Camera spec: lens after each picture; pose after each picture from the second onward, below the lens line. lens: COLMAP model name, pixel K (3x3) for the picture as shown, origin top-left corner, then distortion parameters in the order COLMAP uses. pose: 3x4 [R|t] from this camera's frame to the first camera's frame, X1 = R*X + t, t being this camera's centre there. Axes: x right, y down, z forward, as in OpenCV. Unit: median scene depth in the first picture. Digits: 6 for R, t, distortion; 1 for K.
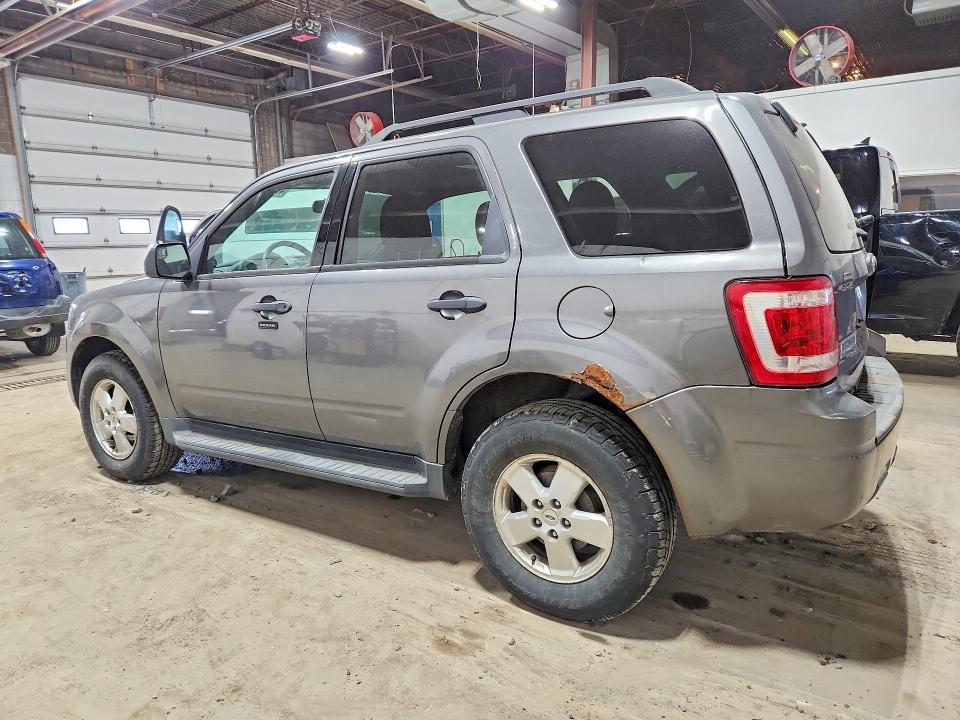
lens RADIAL K [[672.6, 0, 490.3], [0, 672.6, 354.7], [0, 0, 1]] dist [0.032971, -0.043288]
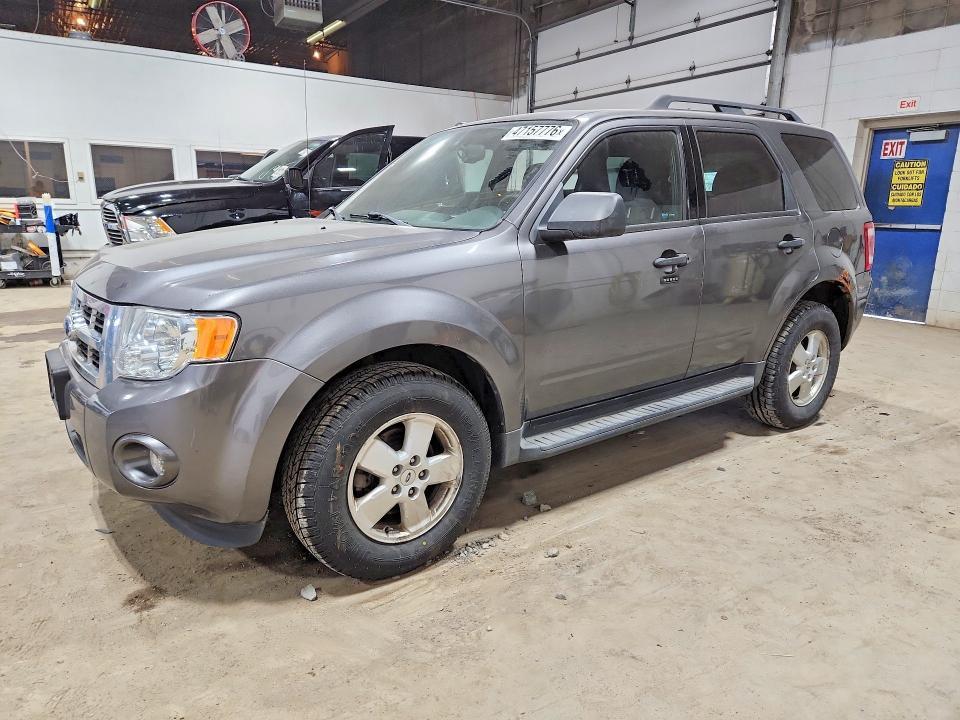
lens RADIAL K [[672.6, 0, 485.1], [0, 672.6, 365.6], [0, 0, 1]] dist [0.032971, -0.043288]
pose [[0.344977, -0.200695, 0.916904, -1.360626], [0.155621, 0.975582, 0.154988, -0.108971], [-0.925620, 0.089222, 0.367786, 0.900636]]
